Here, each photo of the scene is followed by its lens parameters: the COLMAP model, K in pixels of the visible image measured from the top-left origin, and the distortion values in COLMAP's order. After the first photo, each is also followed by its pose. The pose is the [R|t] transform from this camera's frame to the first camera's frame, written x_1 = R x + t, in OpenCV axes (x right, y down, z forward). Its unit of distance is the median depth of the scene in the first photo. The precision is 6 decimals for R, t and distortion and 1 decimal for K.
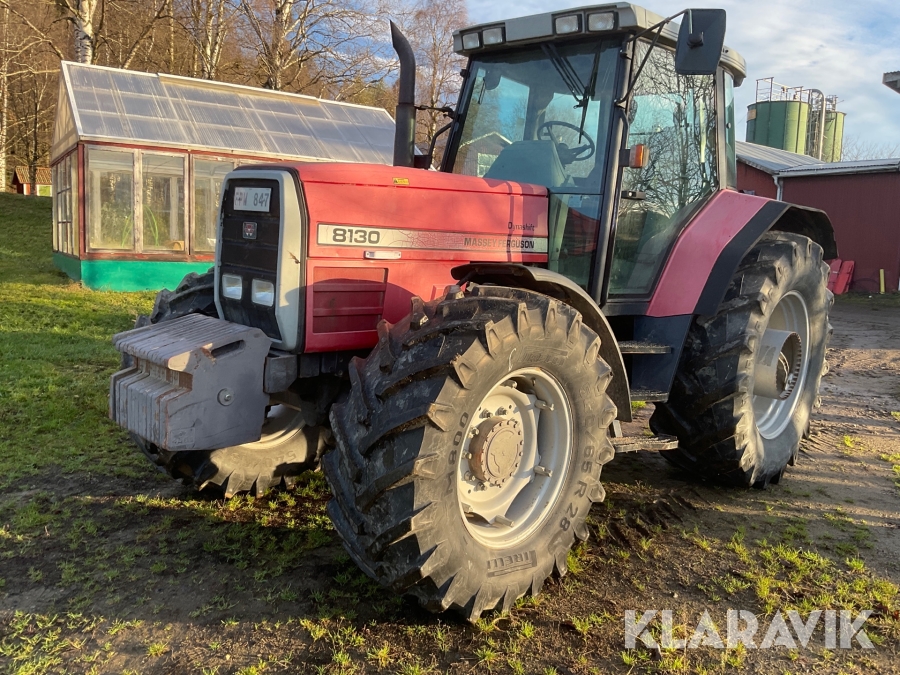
lens RADIAL K [[769.2, 0, 450.0], [0, 769.2, 337.5], [0, 0, 1]] dist [0.066523, -0.113583]
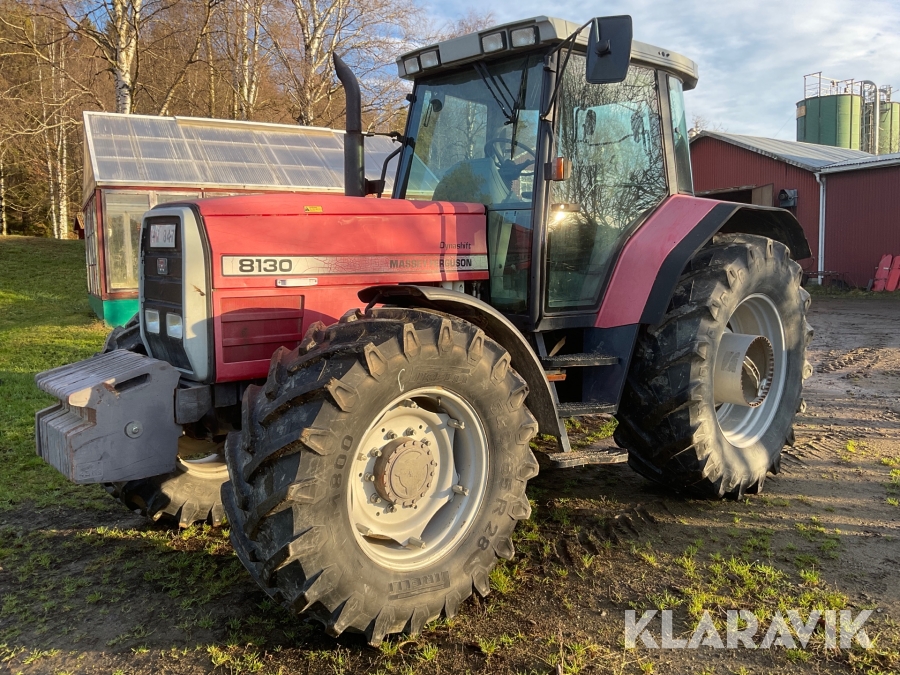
lens RADIAL K [[769.2, 0, 450.0], [0, 769.2, 337.5], [0, 0, 1]] dist [0.066523, -0.113583]
pose [[0.995399, -0.051234, -0.080962, 0.160272], [0.049212, 0.998429, -0.026785, 0.002168], [0.082208, 0.022677, 0.996357, 0.004422]]
